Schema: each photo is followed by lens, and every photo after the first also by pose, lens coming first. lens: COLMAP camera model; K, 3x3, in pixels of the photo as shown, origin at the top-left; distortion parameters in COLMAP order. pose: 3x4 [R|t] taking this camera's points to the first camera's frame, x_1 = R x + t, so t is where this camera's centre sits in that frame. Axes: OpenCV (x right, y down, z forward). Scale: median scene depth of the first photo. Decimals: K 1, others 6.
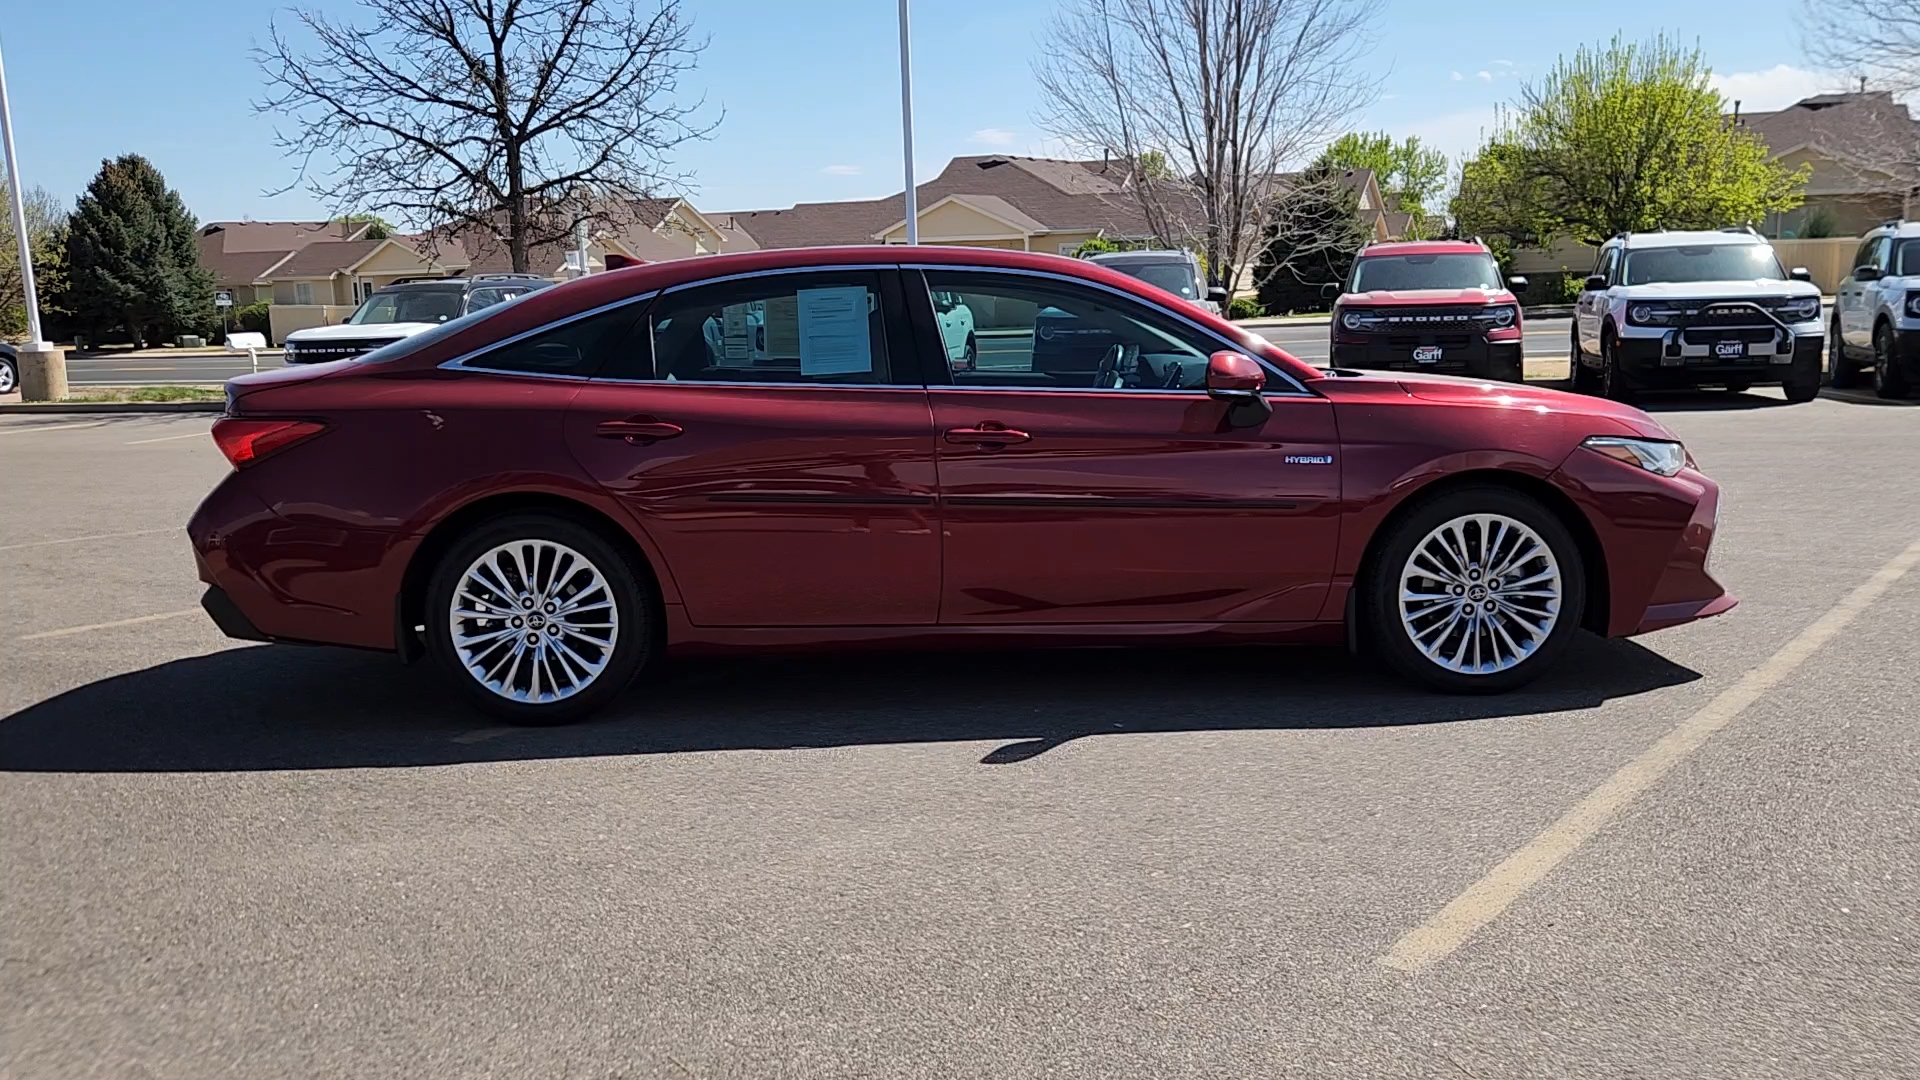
lens RADIAL K [[1624.5, 0, 946.3], [0, 1624.5, 539.9], [0, 0, 1]] dist [0.035727, -0.025919]
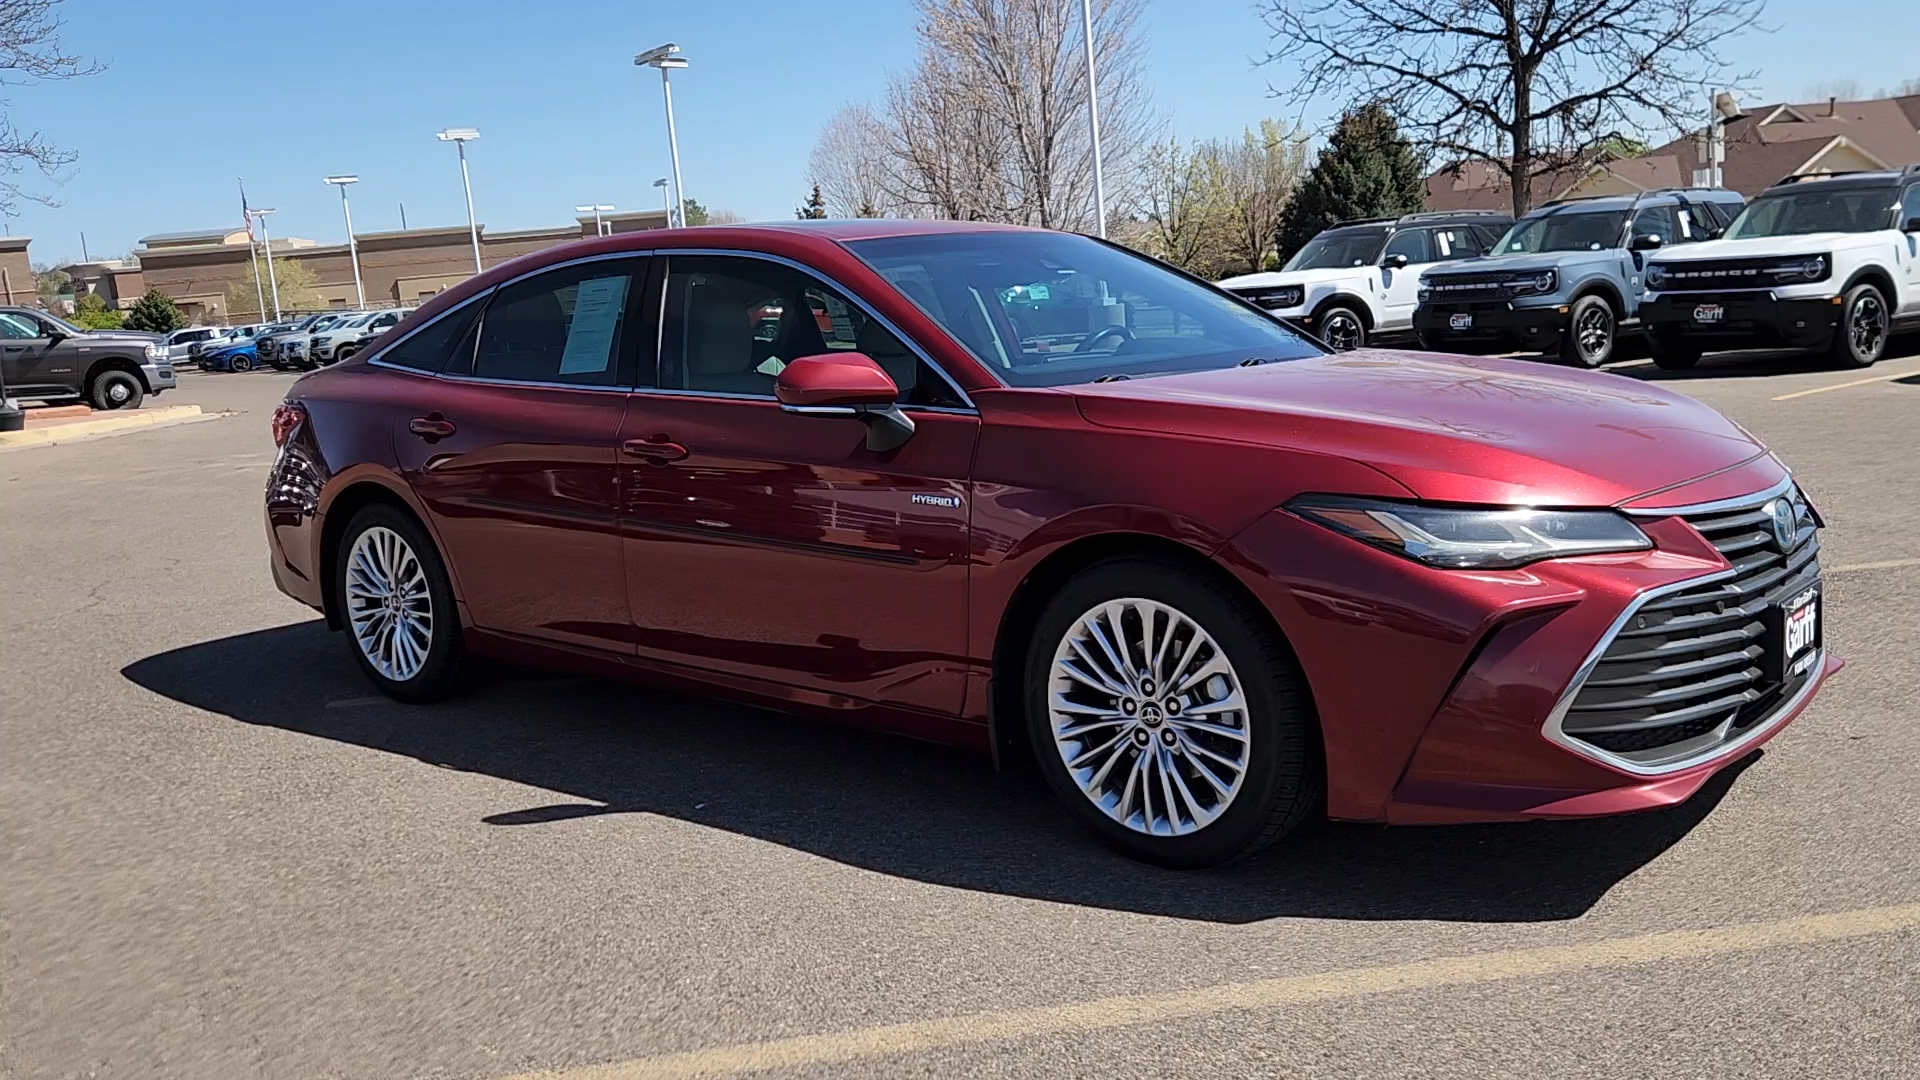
lens RADIAL K [[1624.5, 0, 948.7], [0, 1624.5, 542.0], [0, 0, 1]] dist [0.035727, -0.025919]
pose [[0.736067, 0.084014, -0.671675, 0.706952], [-0.054601, 0.996404, 0.064796, -0.076888], [0.674703, -0.011021, 0.738007, 0.450694]]
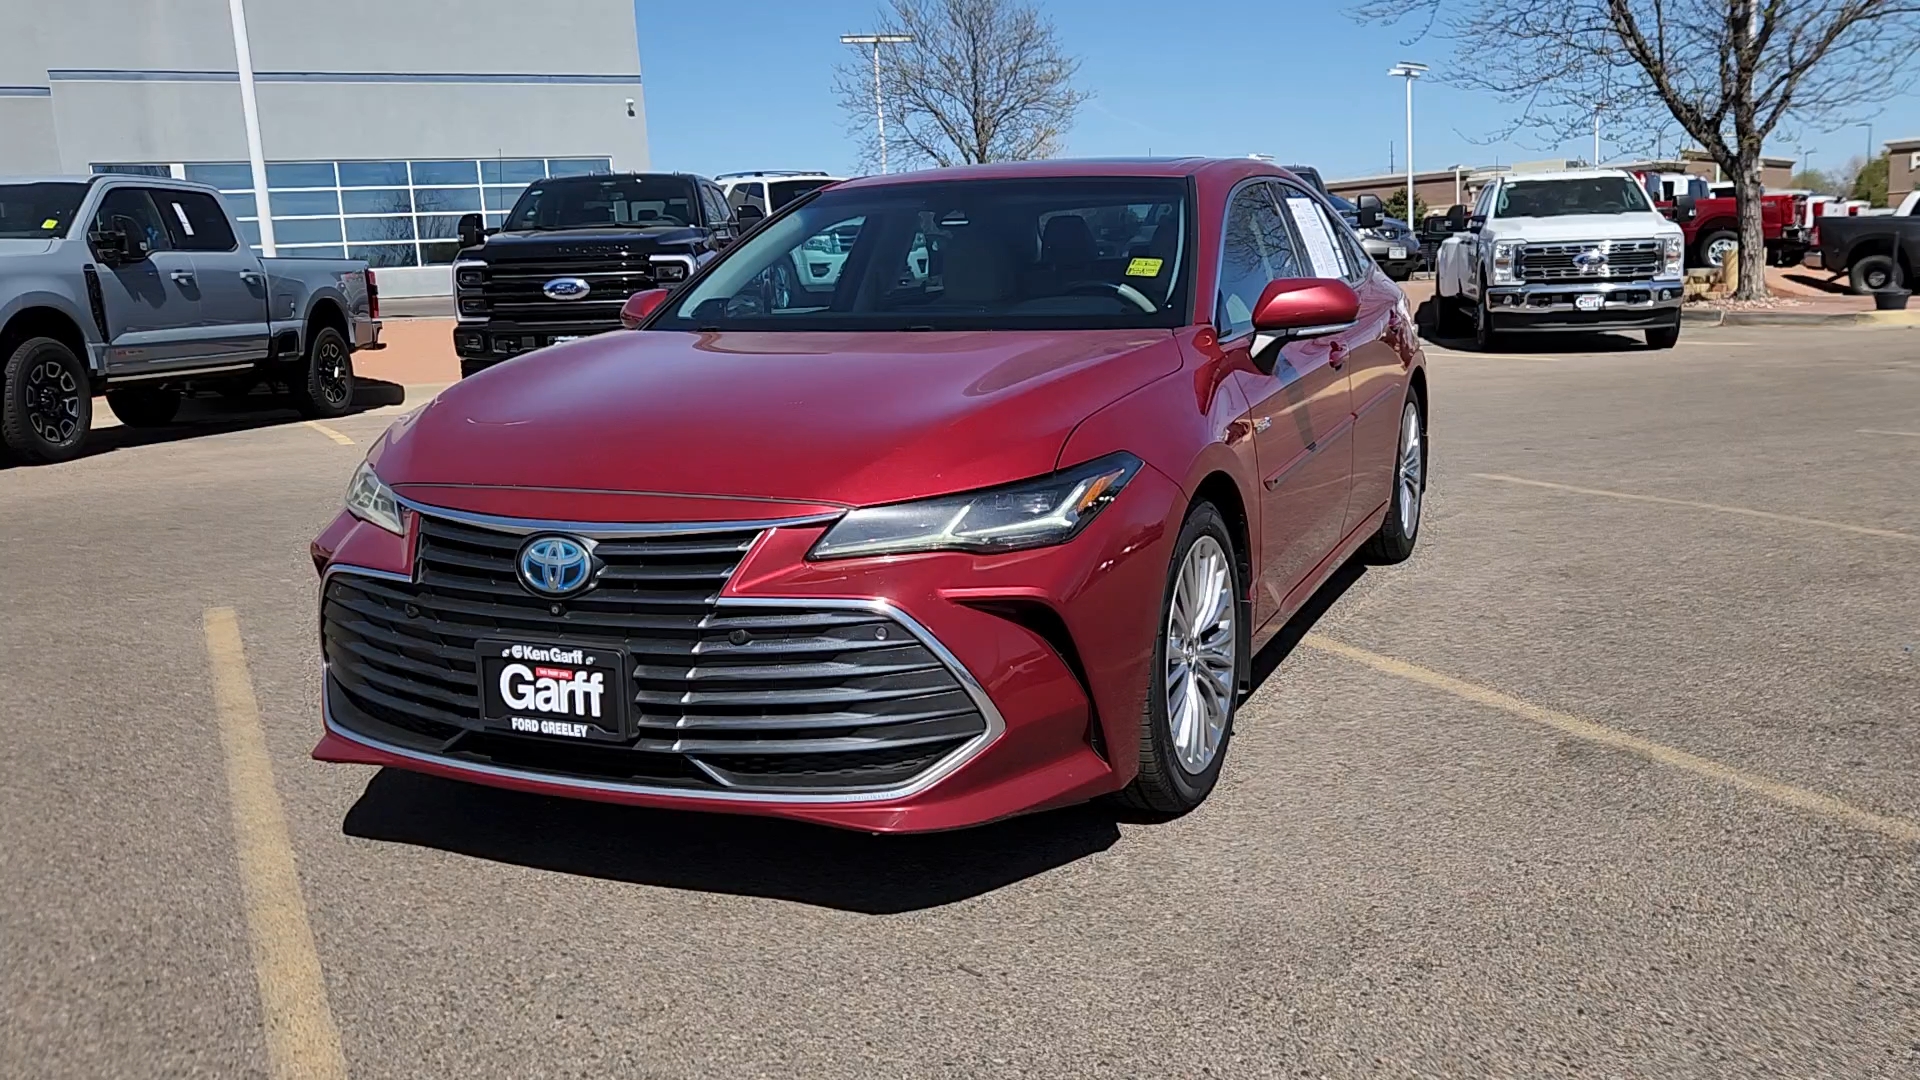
lens RADIAL K [[1624.5, 0, 948.4], [0, 1624.5, 542.6], [0, 0, 1]] dist [0.035727, -0.025919]
pose [[-0.434965, 0.190625, -0.880038, 0.949474], [-0.087208, 0.963822, 0.251877, -0.222624], [0.896214, 0.186304, -0.402605, 1.521909]]
